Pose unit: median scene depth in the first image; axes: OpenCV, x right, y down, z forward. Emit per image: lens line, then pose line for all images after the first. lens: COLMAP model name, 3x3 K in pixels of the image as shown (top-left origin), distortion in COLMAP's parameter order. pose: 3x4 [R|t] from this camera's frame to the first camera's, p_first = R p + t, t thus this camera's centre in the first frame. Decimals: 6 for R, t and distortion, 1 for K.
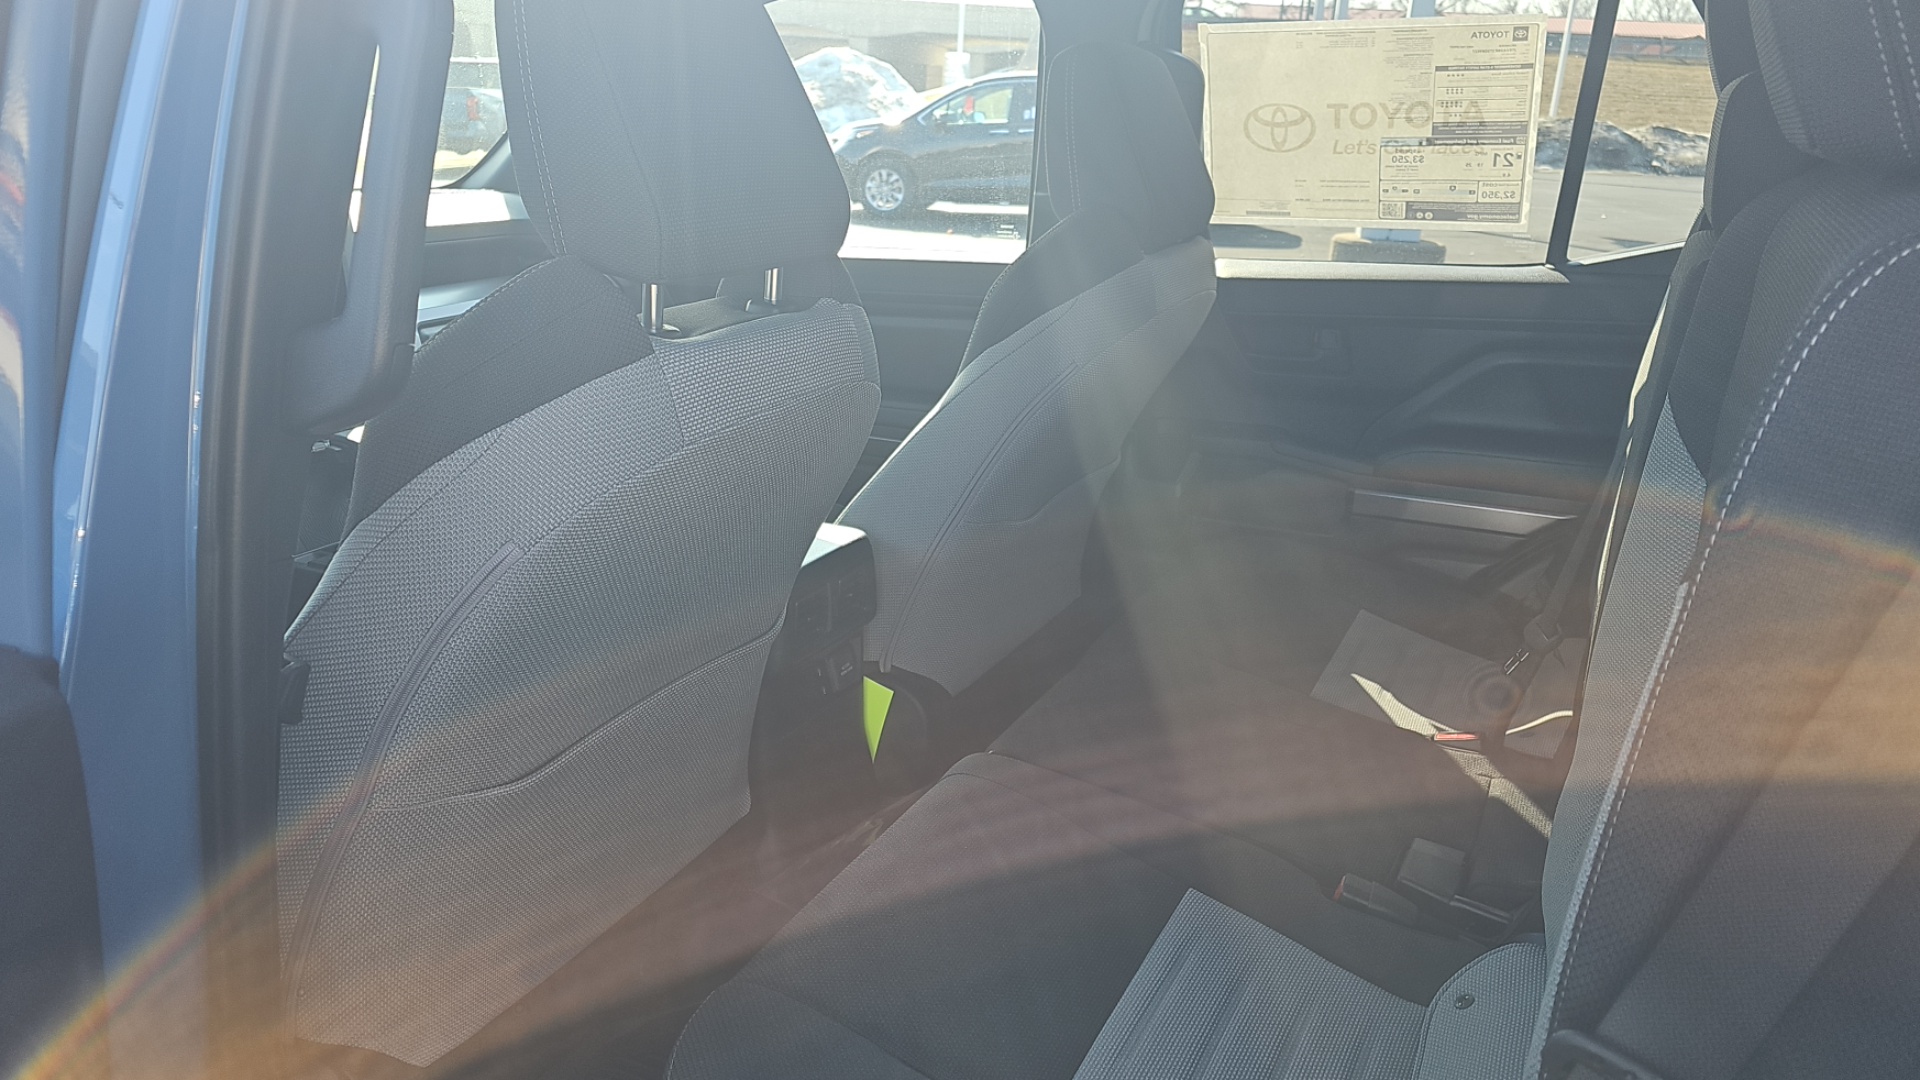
lens RADIAL K [[1364.5, 0, 960.0], [0, 1364.5, 540.0], [0, 0, 1]] dist [0.055283, -0.079273]
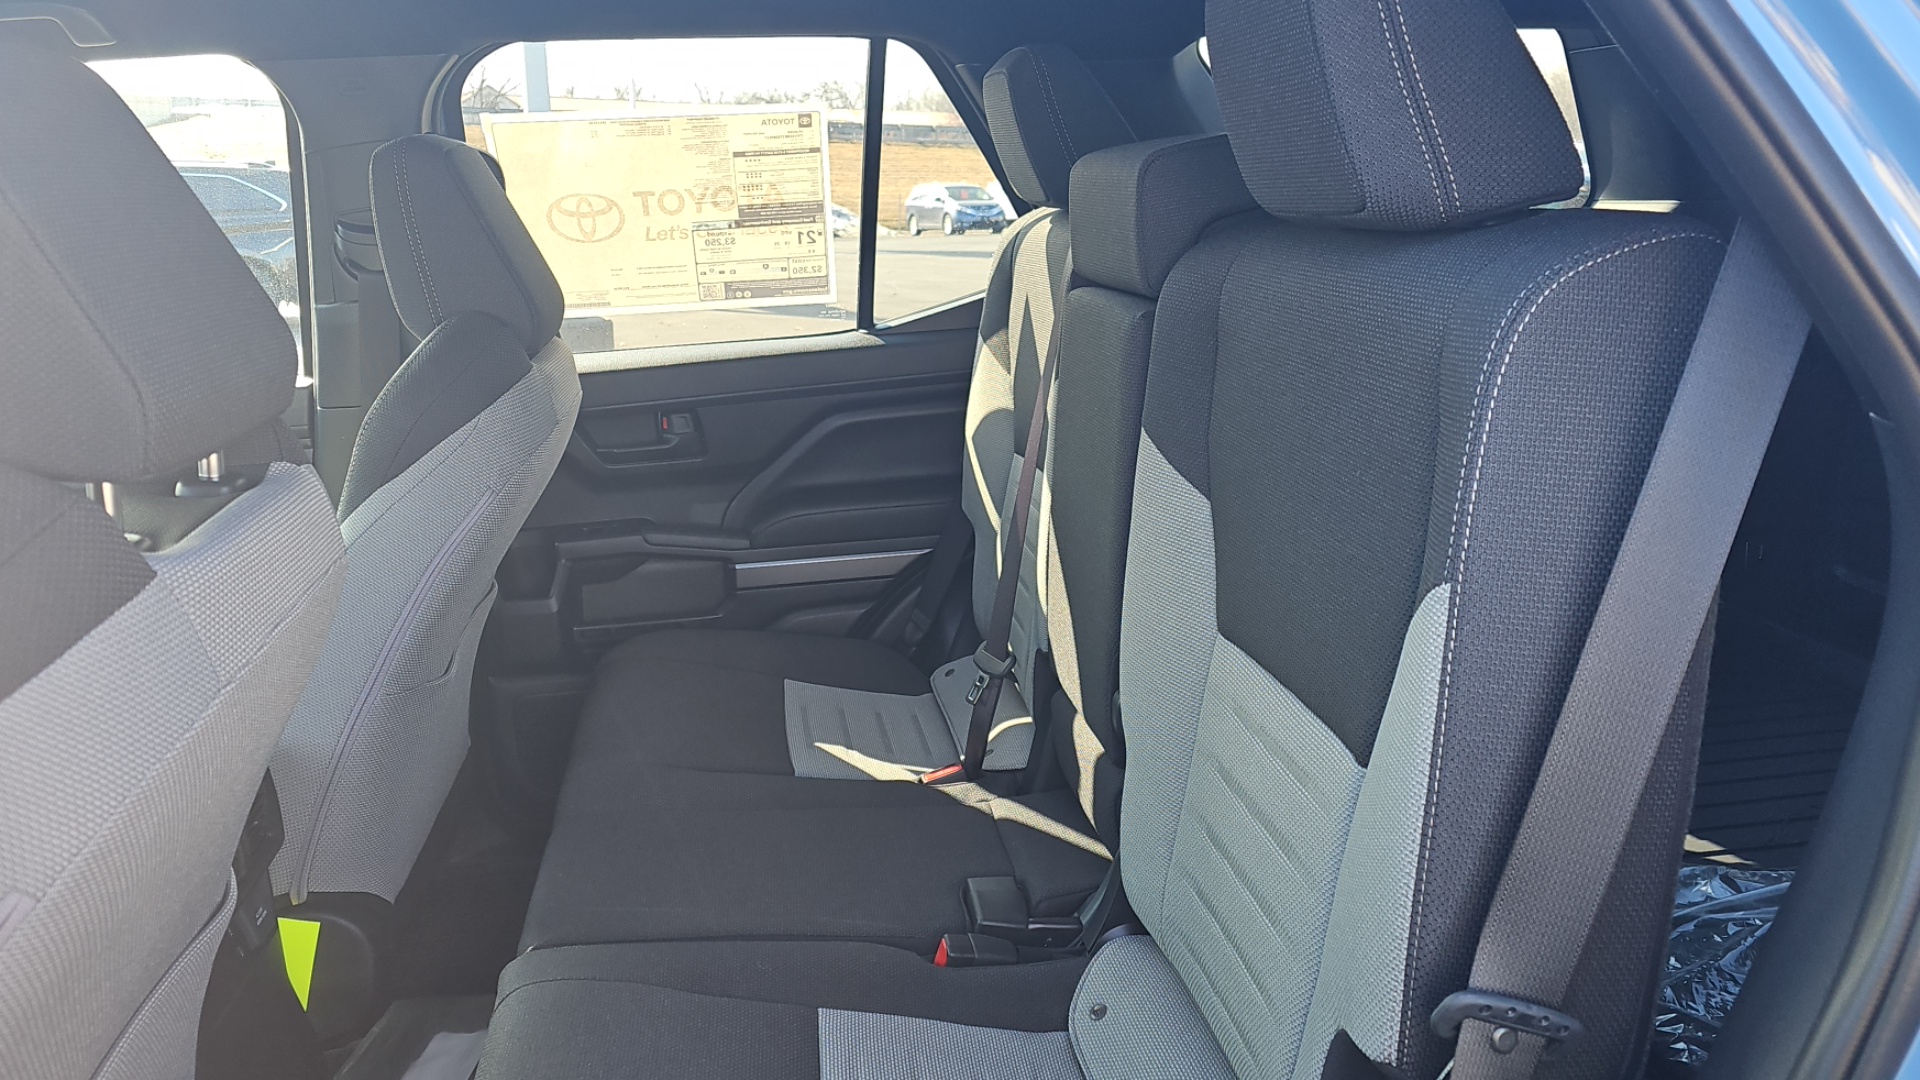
lens RADIAL K [[1364.5, 0, 960.0], [0, 1364.5, 540.0], [0, 0, 1]] dist [0.055283, -0.079273]
pose [[0.803225, -0.189767, 0.564640, -0.151247], [0.219176, 0.975553, 0.016080, -0.037948], [-0.553887, 0.110840, 0.825181, 0.084205]]
